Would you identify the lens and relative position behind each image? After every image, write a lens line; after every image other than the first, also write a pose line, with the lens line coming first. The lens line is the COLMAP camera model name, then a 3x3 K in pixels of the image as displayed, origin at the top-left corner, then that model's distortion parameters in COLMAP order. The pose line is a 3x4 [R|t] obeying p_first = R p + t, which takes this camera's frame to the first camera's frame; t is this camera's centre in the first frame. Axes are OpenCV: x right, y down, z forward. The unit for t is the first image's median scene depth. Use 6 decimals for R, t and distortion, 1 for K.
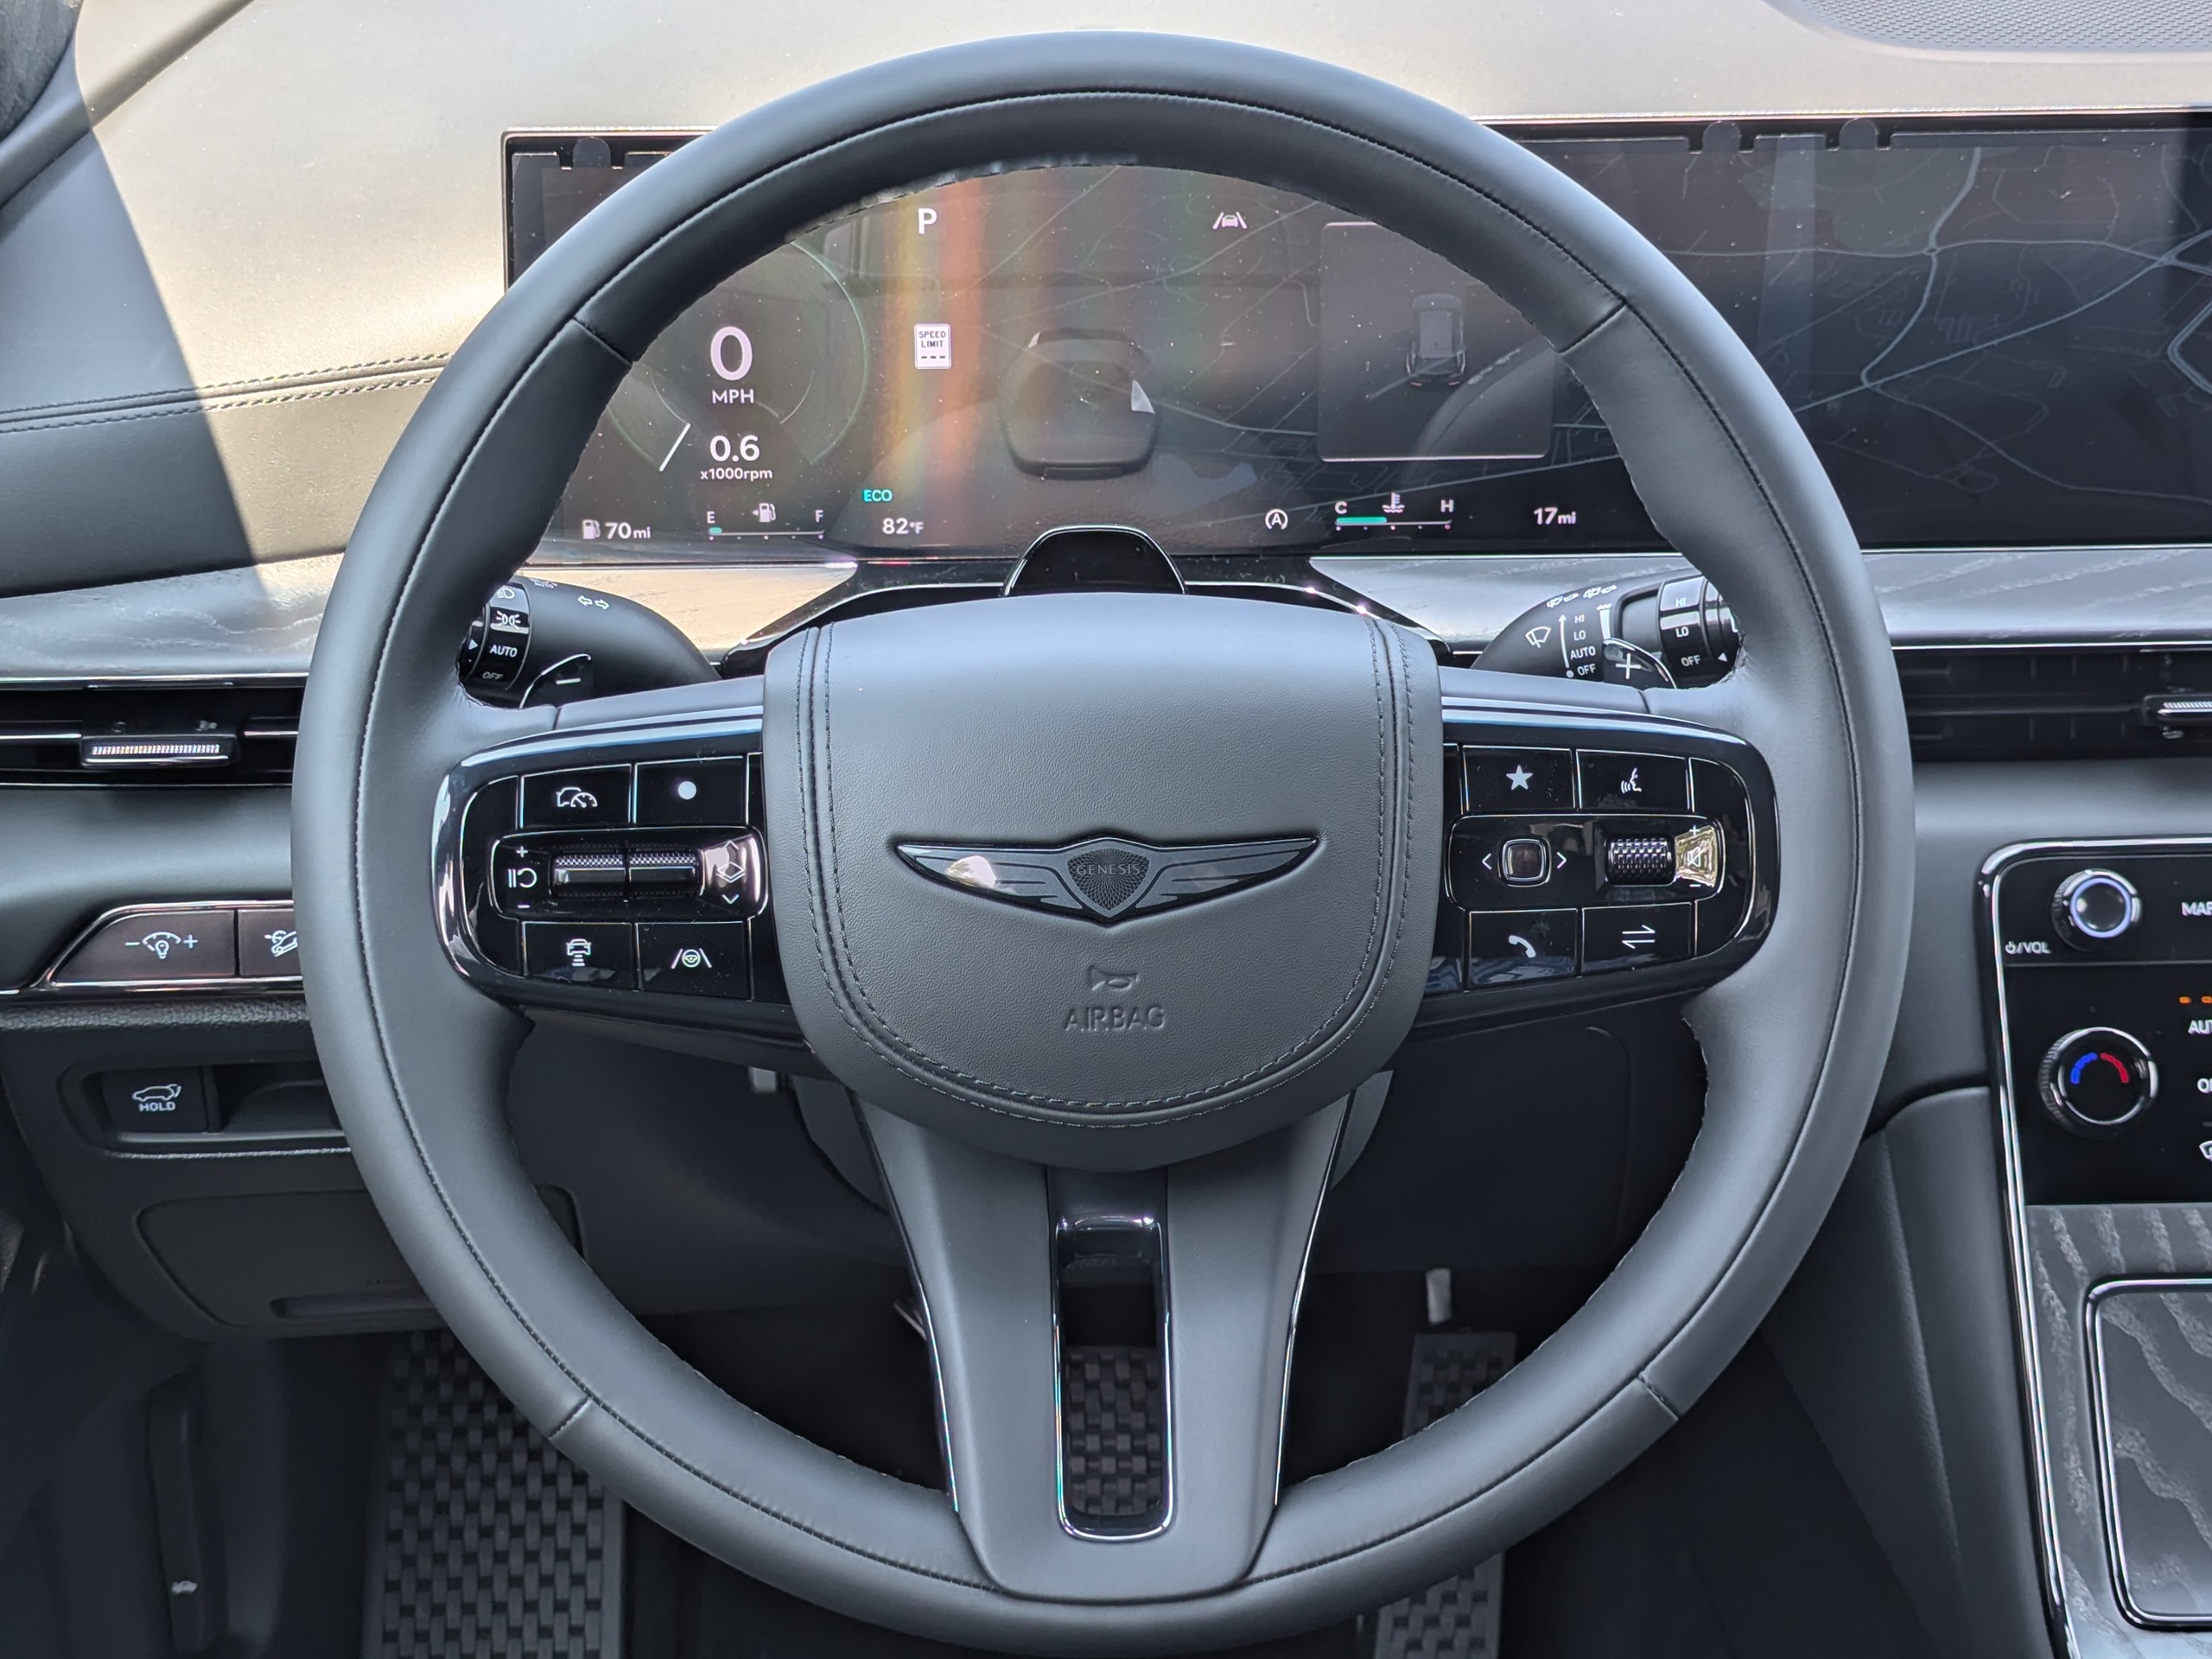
lens RADIAL K [[3962.2, 0, 1113.2], [0, 3962.2, 781.0], [0, 0, 1]] dist [0.220733, -1.311895]
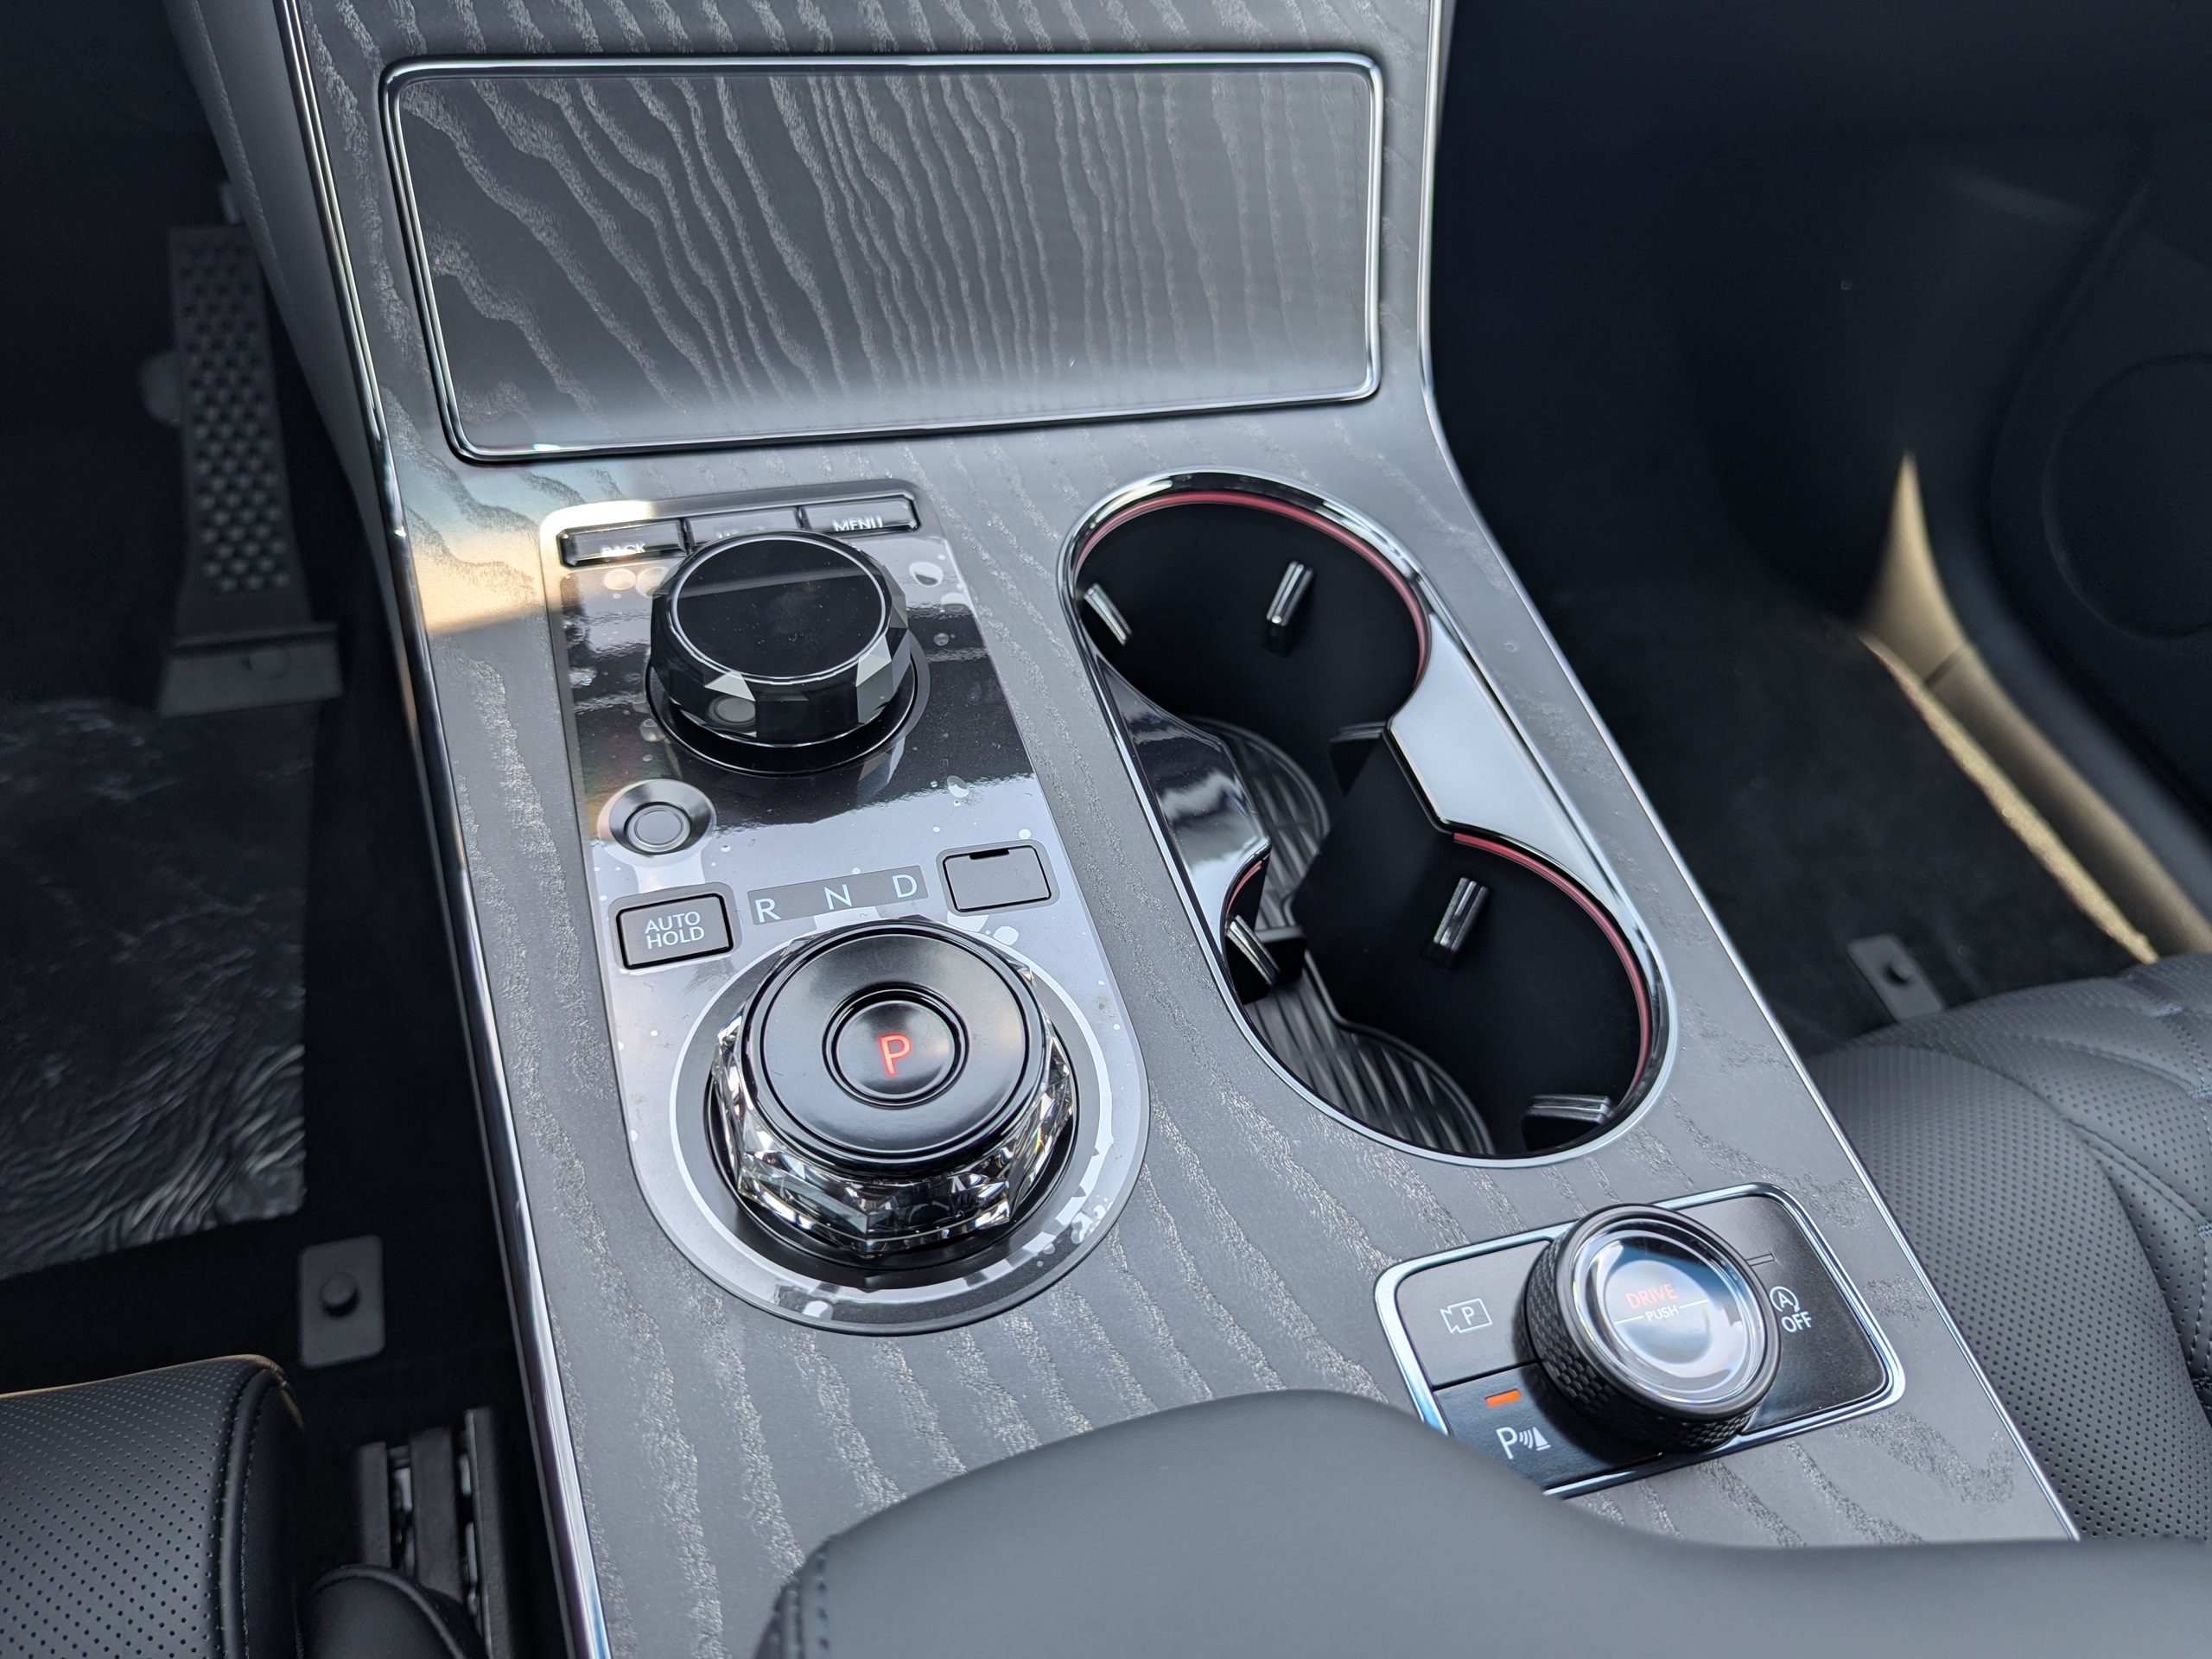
lens RADIAL K [[1577.8, 0, 1086.2], [0, 1577.8, 827.2], [0, 0, 1]] dist [-0.002480, -0.002312]
pose [[0.950408, -0.119646, 0.287071, 0.315364], [-0.021692, 0.895289, 0.444957, 0.137626], [-0.310249, -0.429117, 0.848295, 0.690953]]
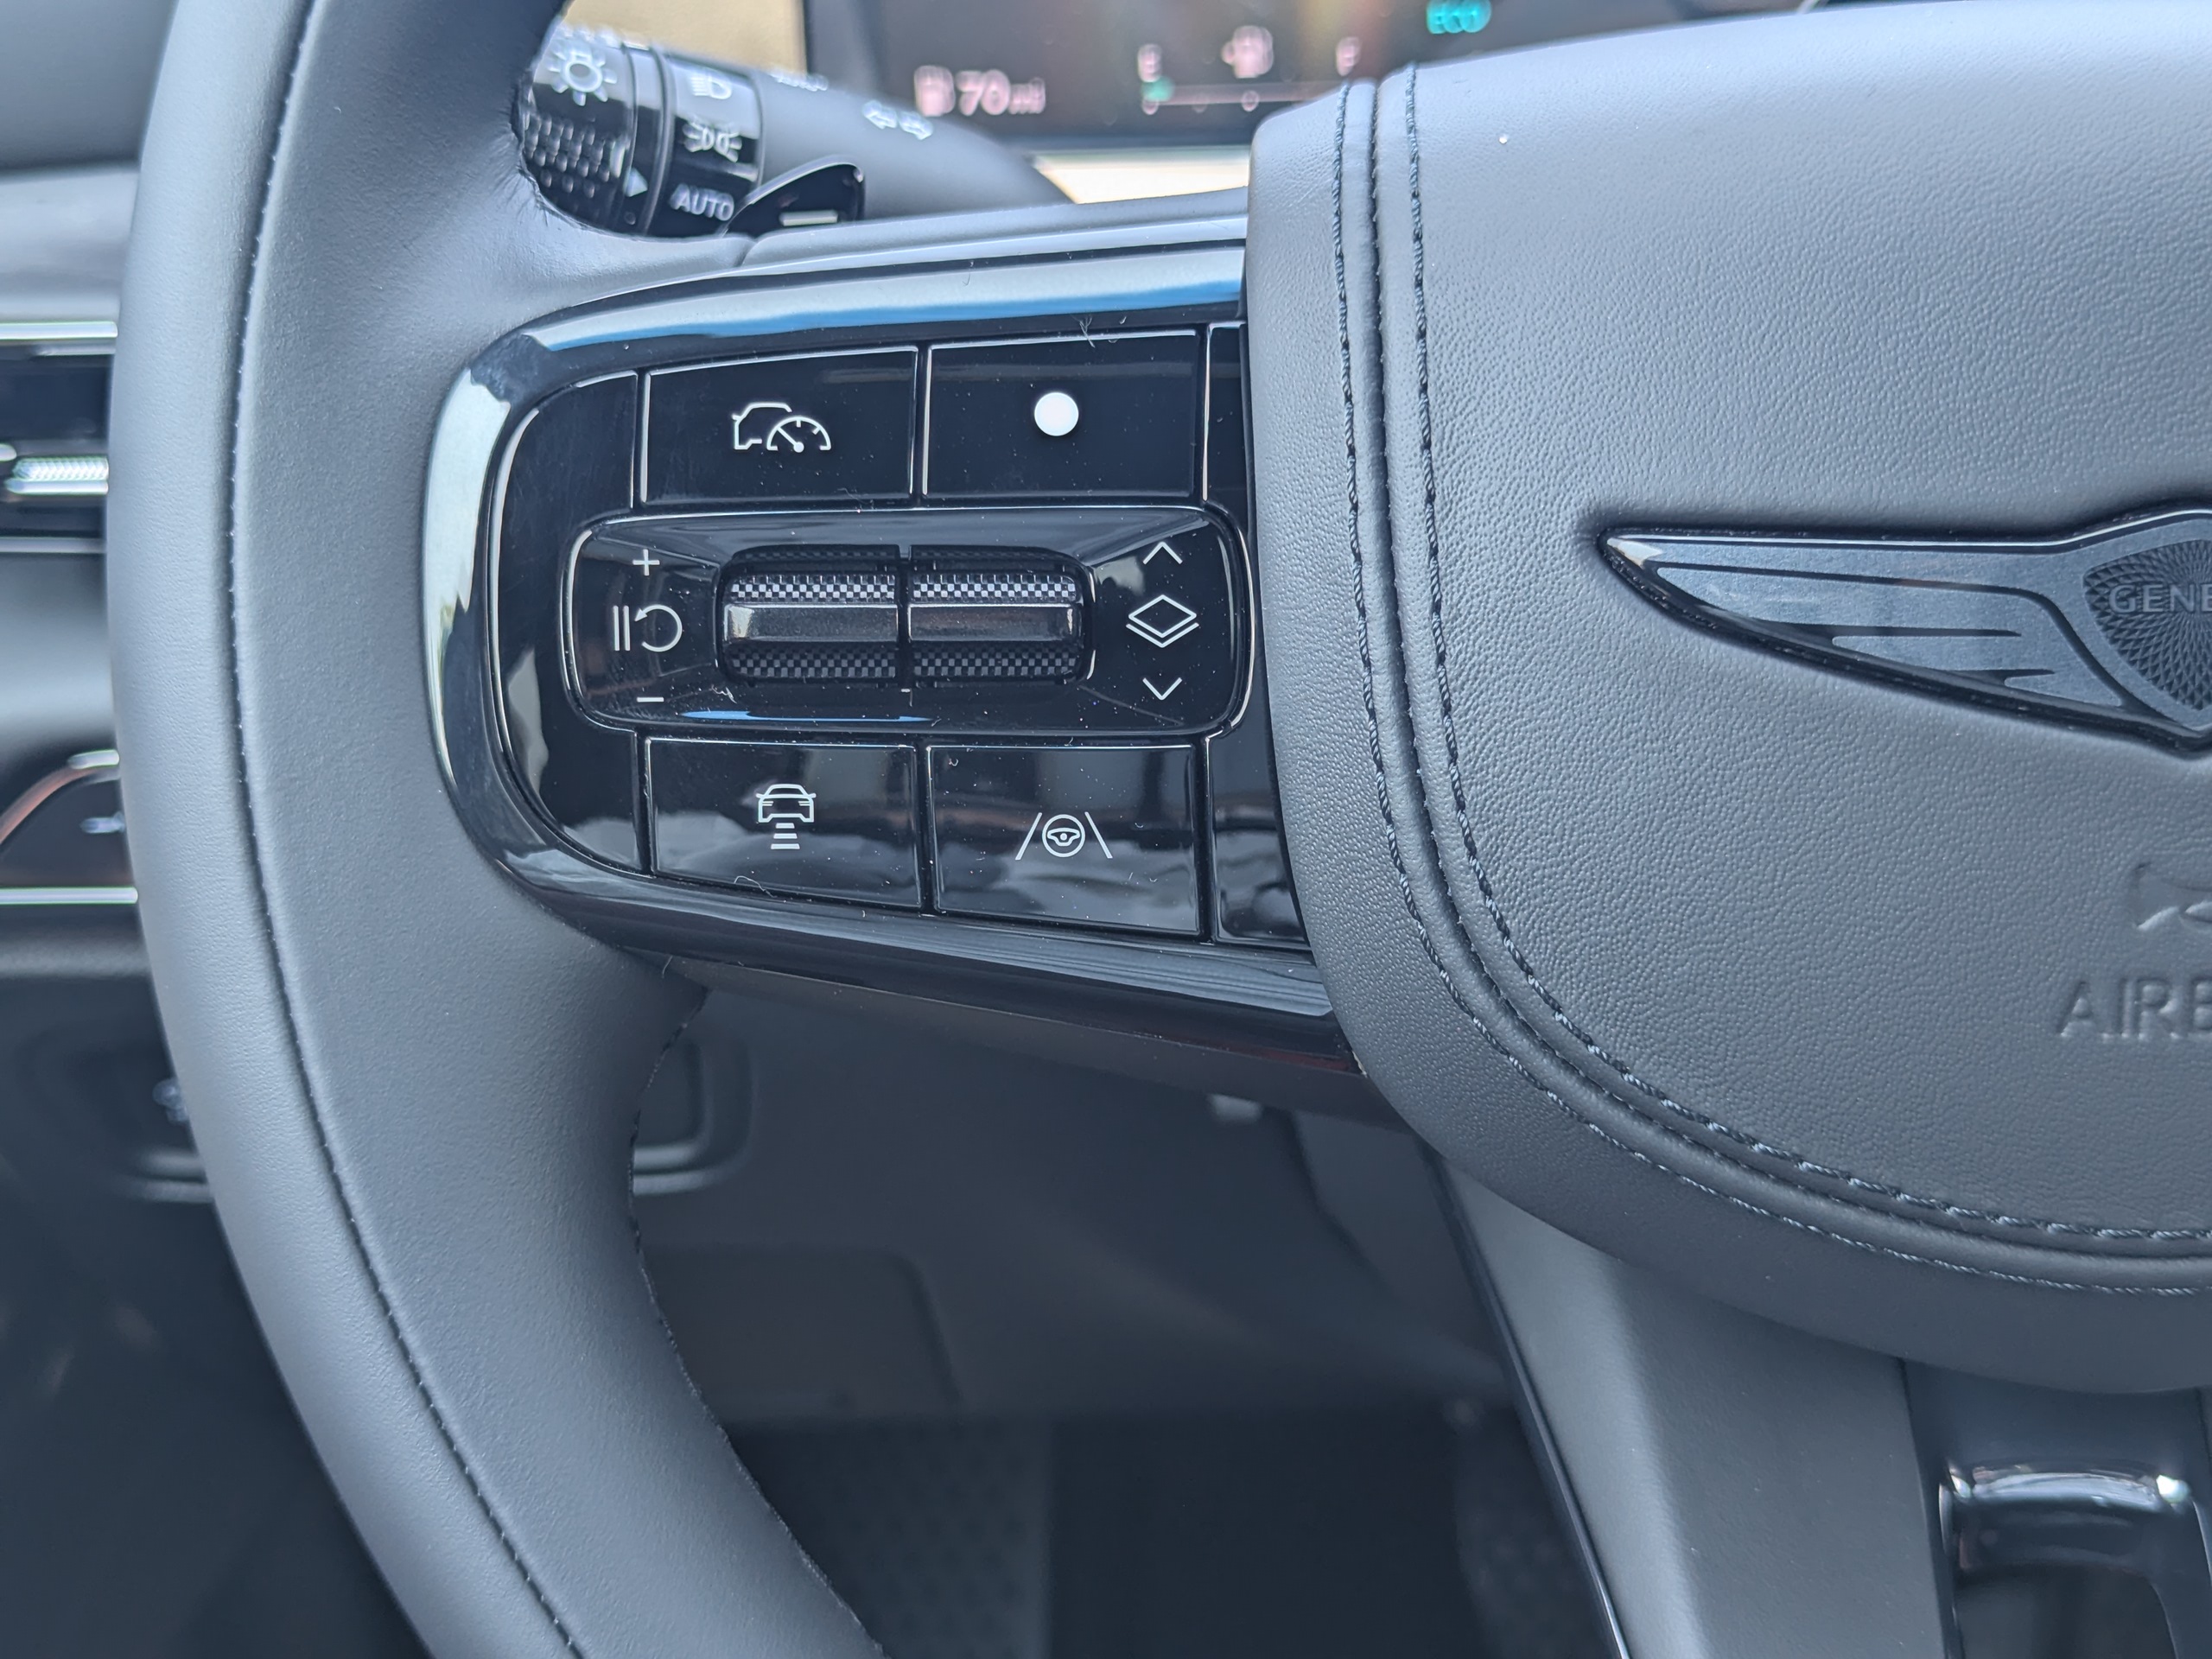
lens RADIAL K [[3160.5, 0, 1135.2], [0, 3160.5, 896.5], [0, 0, 1]] dist [0.003473, -0.053029]
pose [[0.993091, 0.013331, -0.116591, -0.061821], [-0.009185, 0.999309, 0.036019, 0.039052], [0.116990, -0.034699, 0.992527, 0.683456]]
